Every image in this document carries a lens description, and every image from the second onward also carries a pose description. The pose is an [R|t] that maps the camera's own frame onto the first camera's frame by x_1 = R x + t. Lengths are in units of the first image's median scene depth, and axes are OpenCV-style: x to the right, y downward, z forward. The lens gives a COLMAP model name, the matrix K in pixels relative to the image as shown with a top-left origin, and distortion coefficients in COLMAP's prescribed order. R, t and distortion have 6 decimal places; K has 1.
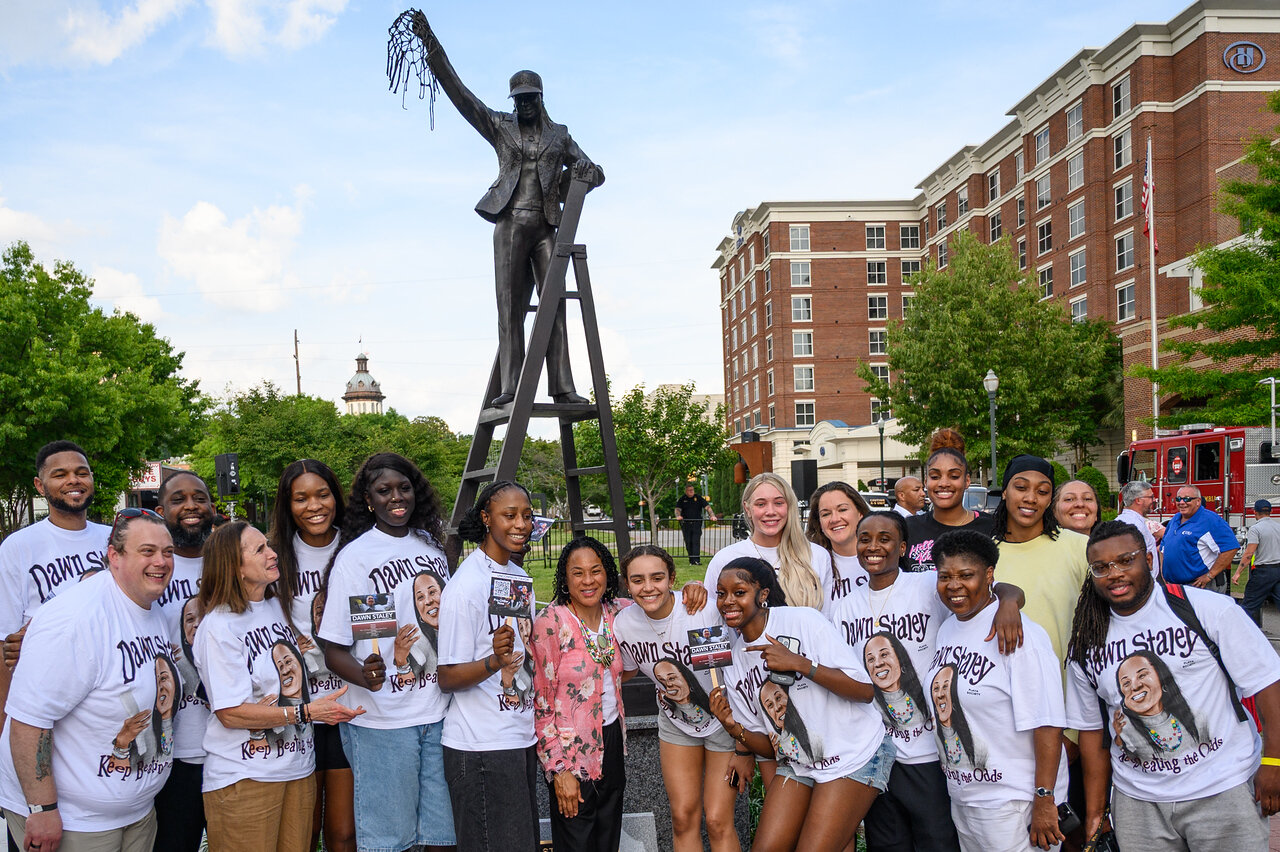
lens RADIAL K [[1136.1, 0, 615.1], [0, 1136.1, 577.4], [0, 0, 1]] dist [0.000410, -0.018385]
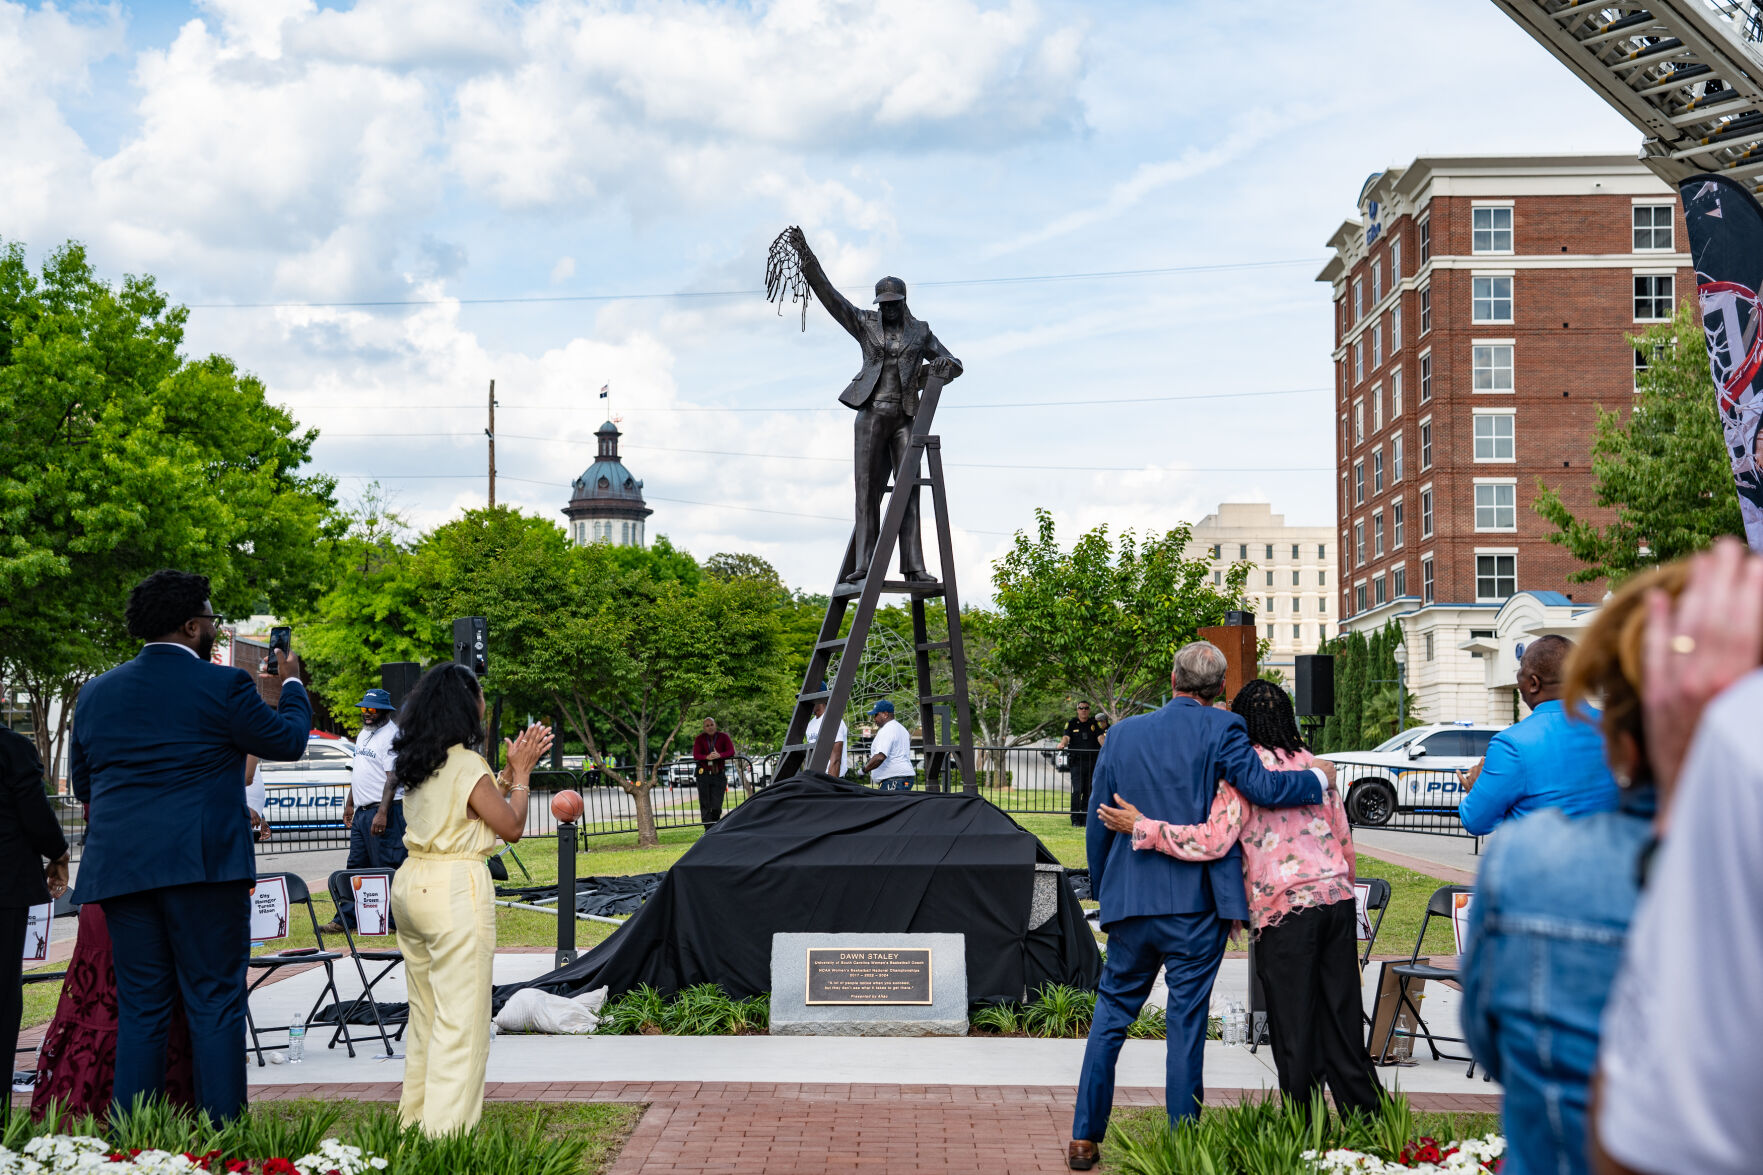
lens RADIAL K [[2589.5, 0, 892.1], [0, 2589.5, 578.6], [0, 0, 1]] dist [0.021865, 0.000000]
pose [[0.994624, 0.032198, -0.098422, 0.044913], [-0.044956, 0.990456, -0.130292, 0.041485], [0.093287, 0.134016, 0.986579, -0.359888]]
